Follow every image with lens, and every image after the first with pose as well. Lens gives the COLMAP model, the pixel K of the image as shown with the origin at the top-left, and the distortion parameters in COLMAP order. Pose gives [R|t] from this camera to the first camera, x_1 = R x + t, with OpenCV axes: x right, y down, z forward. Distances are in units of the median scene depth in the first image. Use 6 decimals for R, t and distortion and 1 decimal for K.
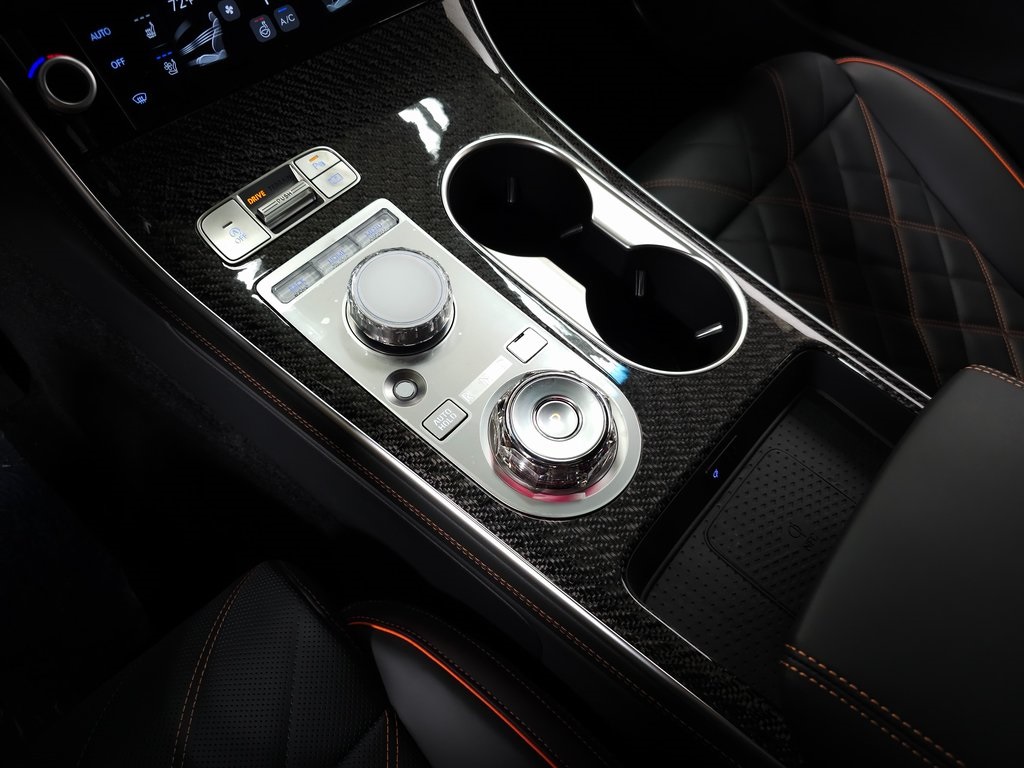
lens RADIAL K [[670.4, 0, 512.6], [0, 670.4, 400.7], [0, 0, 1]] dist [-0.005797, -0.004105]
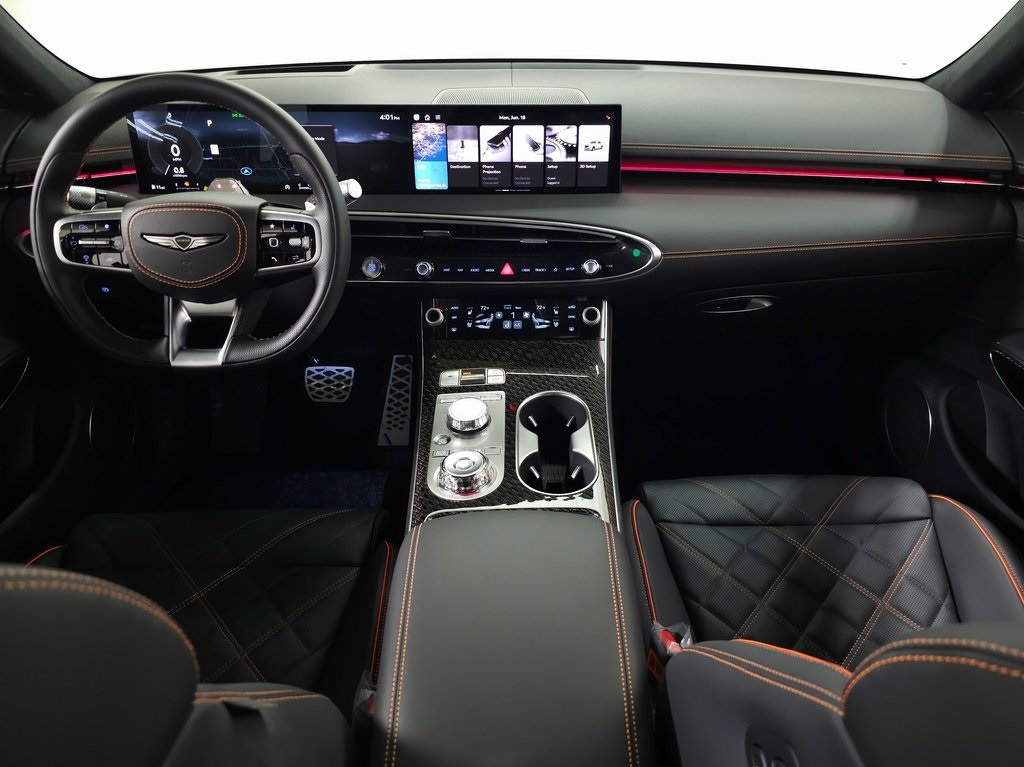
lens RADIAL K [[675.2, 0, 512.0], [0, 675.2, 383.5], [0, 0, 1]] dist [0.018897, -0.003108]
pose [[0.673999, 0.301101, -0.674584, 1.430711], [-0.603958, 0.750437, -0.268476, 0.297488], [0.425394, 0.588373, 0.687646, -0.640327]]
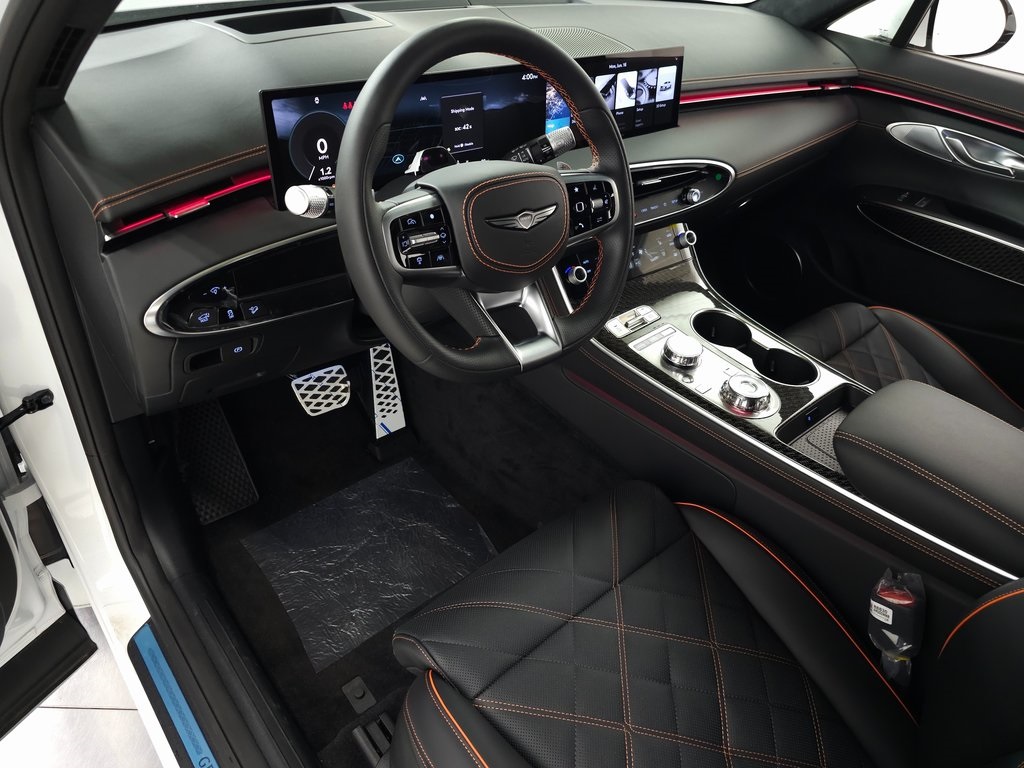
lens RADIAL K [[684.1, 0, 512.0], [0, 684.1, 384.0], [0, 0, 1]] dist [0.003538, 0.001092]
pose [[0.989398, 0.073051, -0.125519, -0.455745], [-0.116866, 0.913588, -0.389487, 1.032034], [0.086221, 0.400026, 0.912439, -1.400277]]
